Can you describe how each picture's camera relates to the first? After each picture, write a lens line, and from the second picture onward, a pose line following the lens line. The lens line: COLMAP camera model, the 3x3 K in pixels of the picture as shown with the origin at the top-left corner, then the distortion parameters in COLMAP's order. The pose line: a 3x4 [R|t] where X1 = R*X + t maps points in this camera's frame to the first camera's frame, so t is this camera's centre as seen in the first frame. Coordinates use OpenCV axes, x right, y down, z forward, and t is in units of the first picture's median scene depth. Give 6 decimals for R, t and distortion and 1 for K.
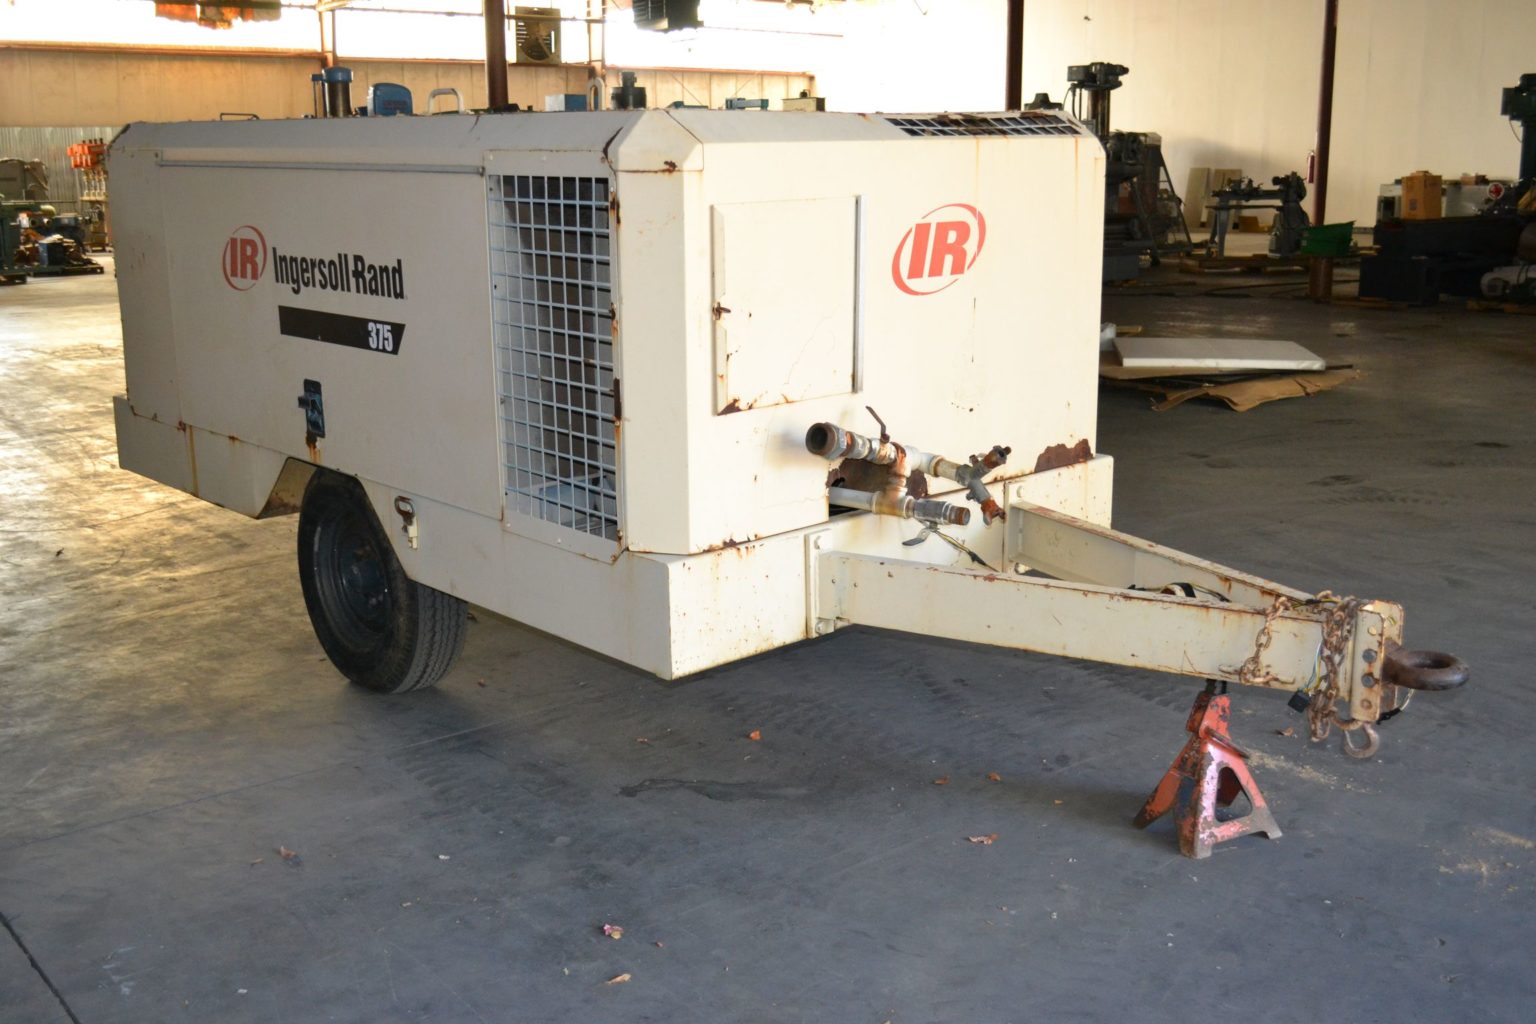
lens RADIAL K [[1603.8, 0, 763.5], [0, 1603.8, 507.3], [0, 0, 1]] dist [-0.043544, 0.000000]
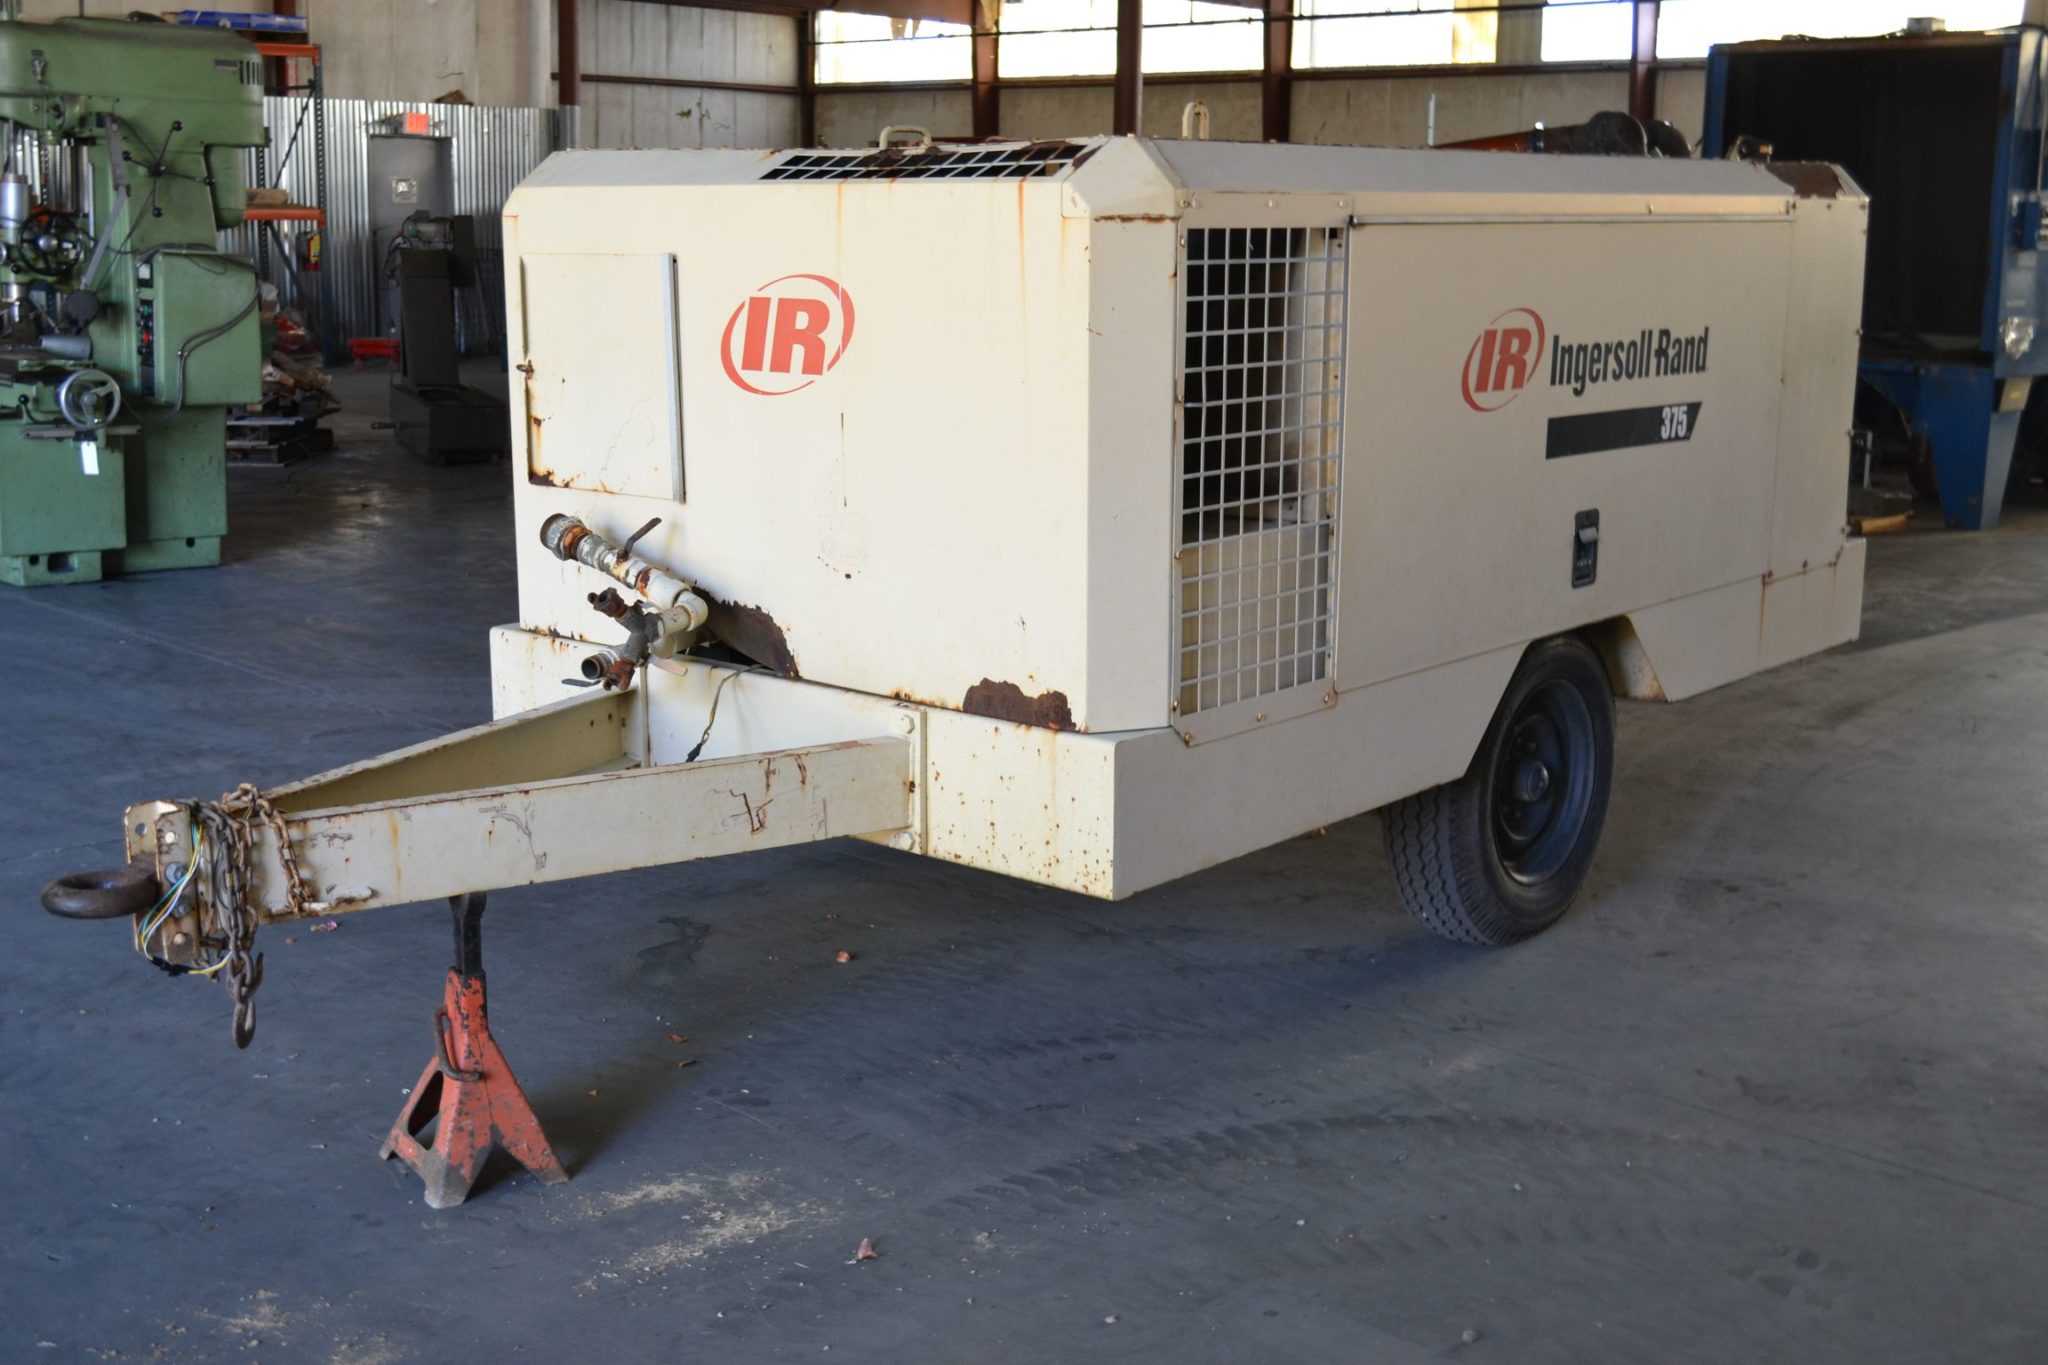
lens RADIAL K [[2358.2, 0, 1028.8], [0, 2358.2, 677.8], [0, 0, 1]] dist [-0.049146, 0.000000]
pose [[0.121422, 0.204950, -0.971212, 1.105683], [-0.232572, 0.957089, 0.172893, -0.207310], [0.964970, 0.204883, 0.163877, 0.897280]]
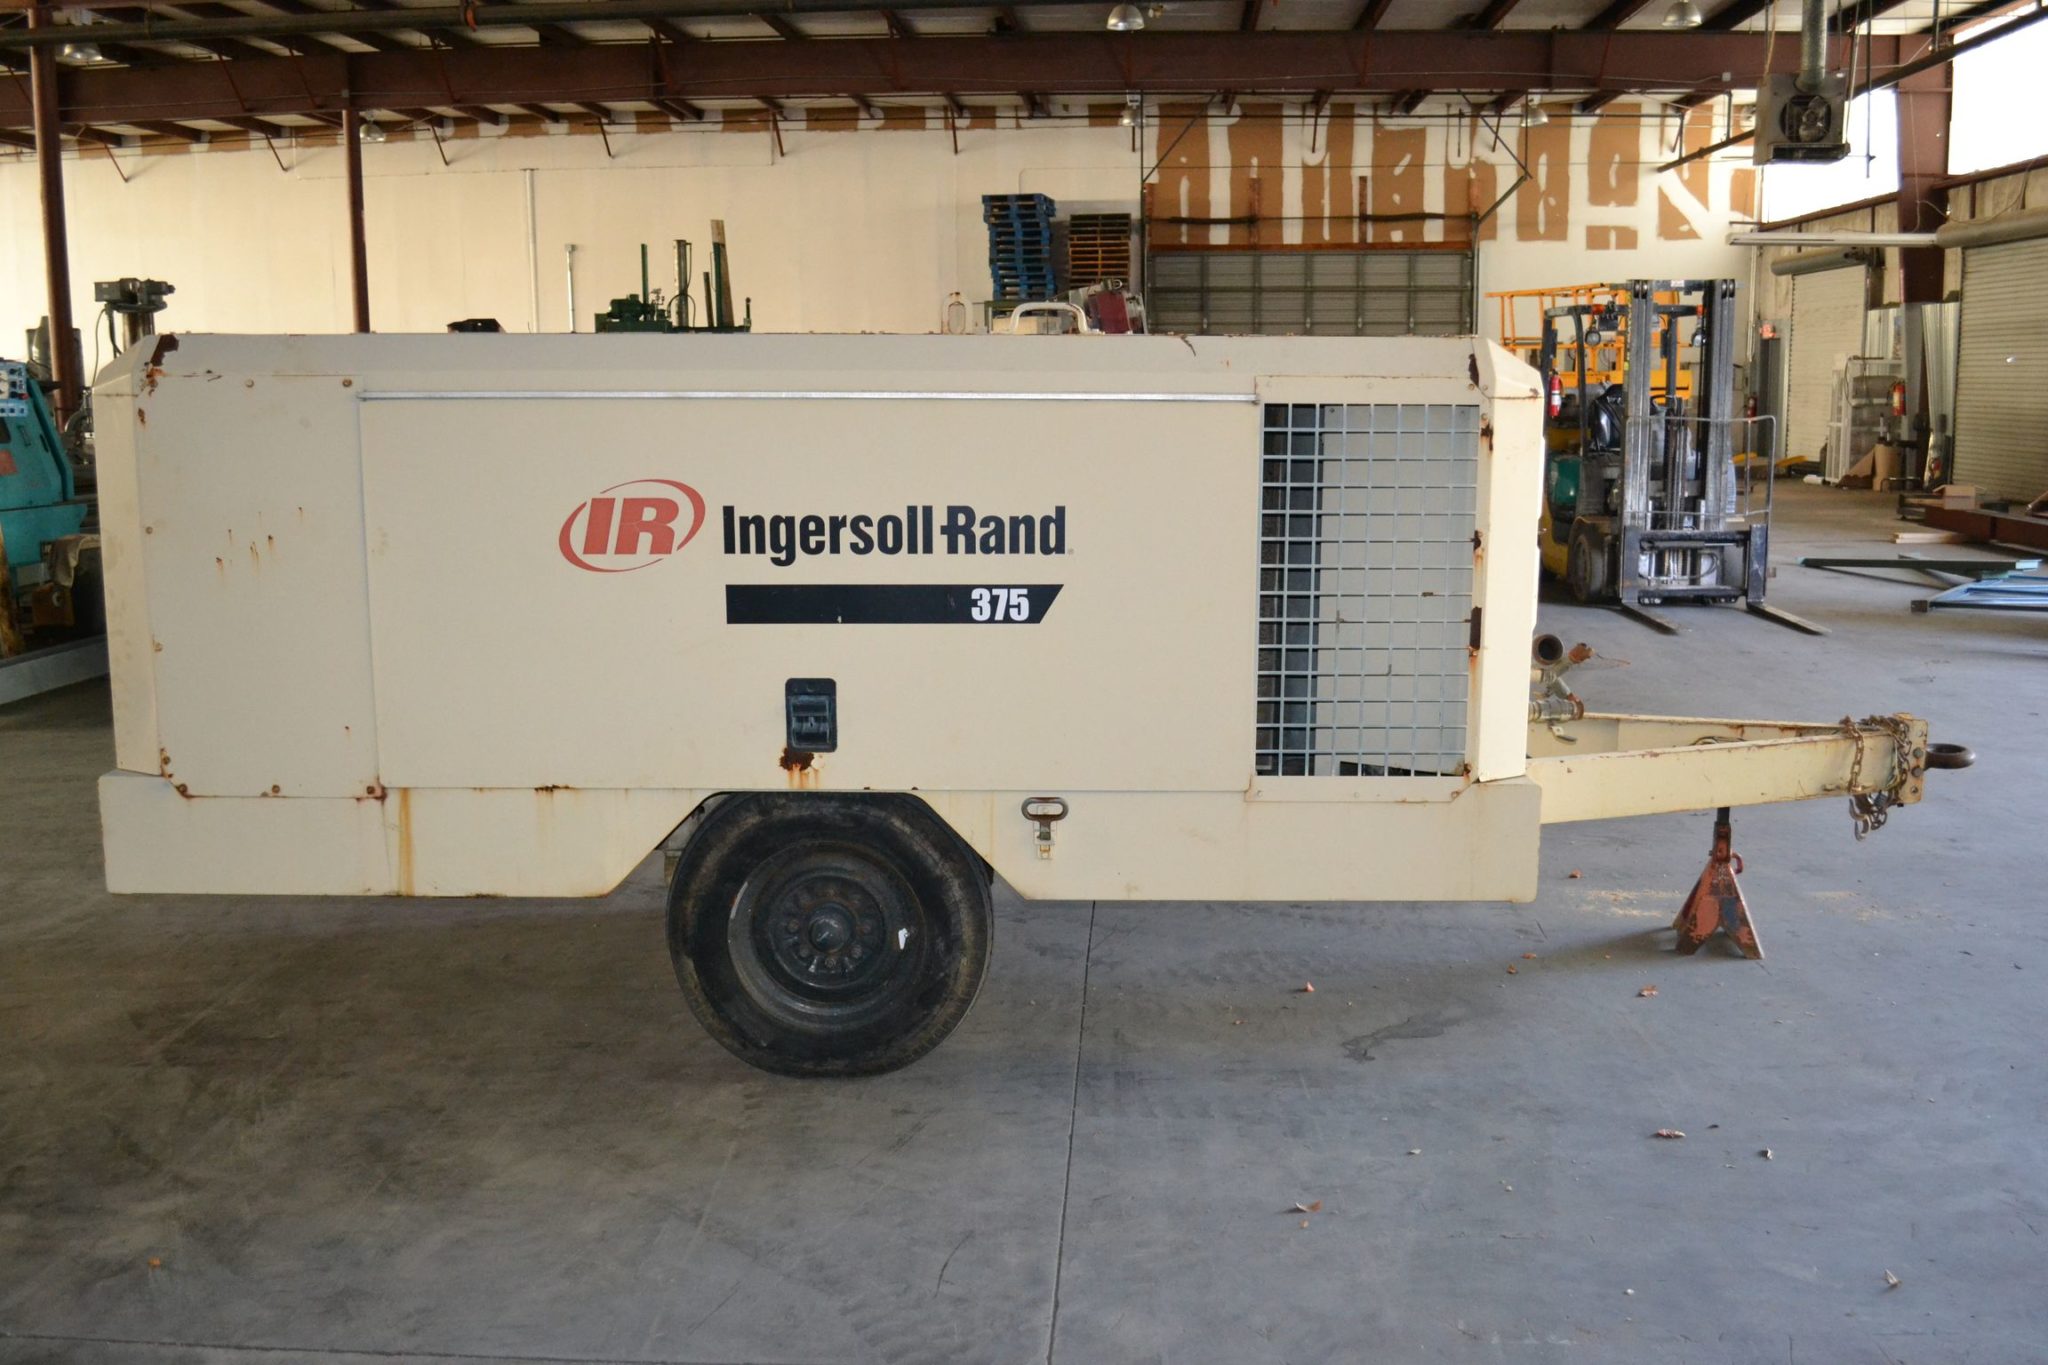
lens RADIAL K [[1873.7, 0, 1034.7], [0, 1873.7, 686.6], [0, 0, 1]] dist [-0.061778, -0.020420]
pose [[0.673417, -0.118868, 0.729644, -0.927331], [0.161913, 0.986740, 0.011316, -0.074288], [-0.721314, 0.110519, 0.683733, 0.349256]]
